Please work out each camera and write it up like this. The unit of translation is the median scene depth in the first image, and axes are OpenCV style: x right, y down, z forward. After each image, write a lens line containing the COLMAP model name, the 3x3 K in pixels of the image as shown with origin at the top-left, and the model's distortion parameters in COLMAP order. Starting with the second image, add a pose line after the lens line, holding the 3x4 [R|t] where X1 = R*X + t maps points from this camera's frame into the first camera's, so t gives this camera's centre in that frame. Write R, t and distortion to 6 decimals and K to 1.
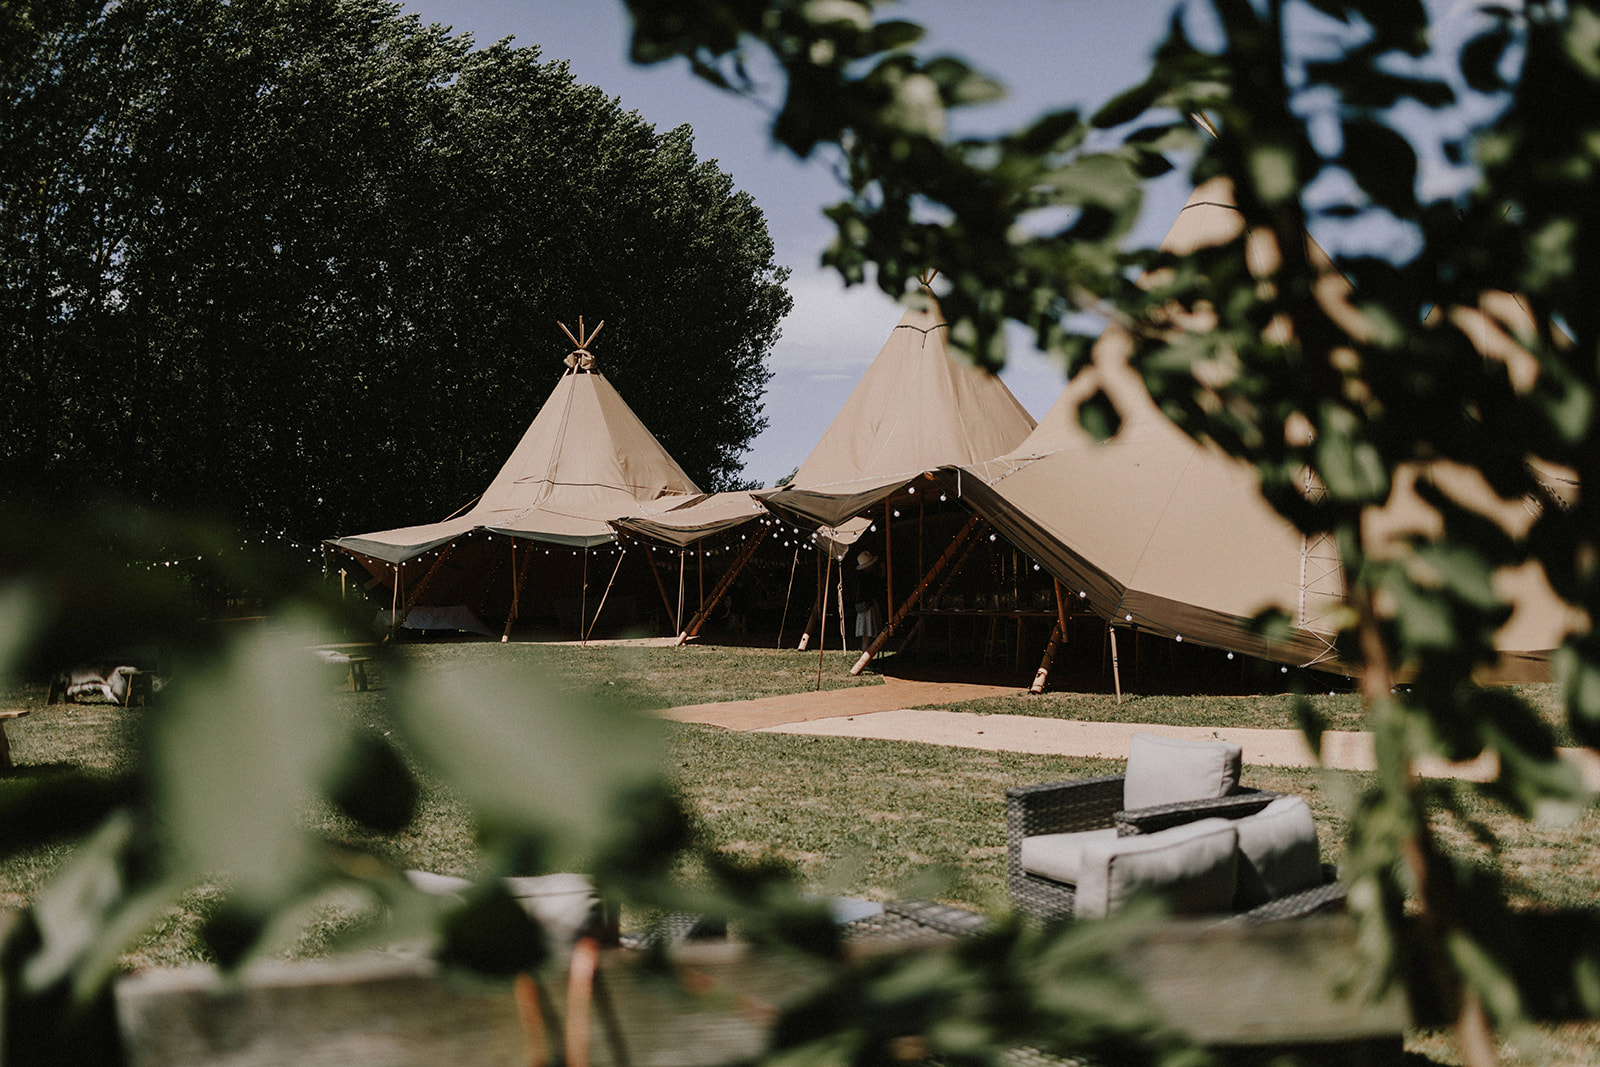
lens RADIAL K [[1480.8, 0, 800.0], [0, 1480.8, 533.5], [0, 0, 1]] dist [-0.010688, -0.003428]
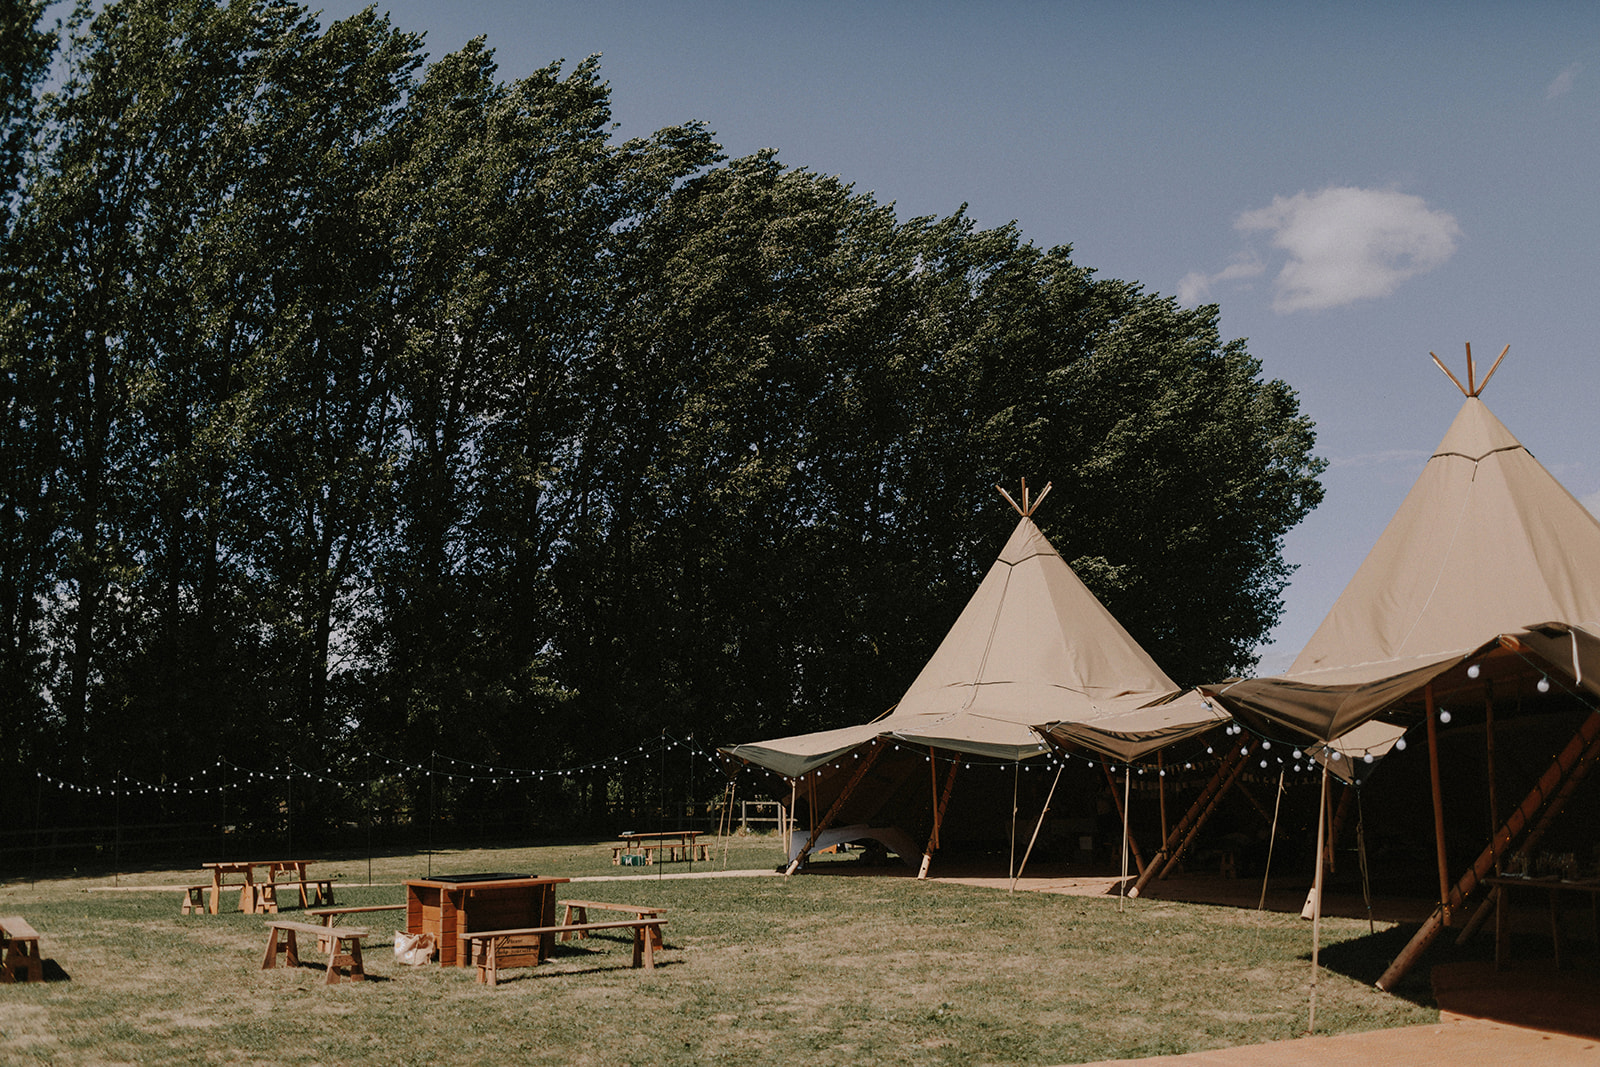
lens RADIAL K [[1480.8, 0, 800.0], [0, 1480.8, 533.5], [0, 0, 1]] dist [-0.010688, -0.003428]
pose [[0.940759, -0.044548, -0.336136, 0.017225], [-0.000974, 0.990973, -0.134060, -0.004669], [0.339074, 0.126446, 0.932224, 0.250733]]
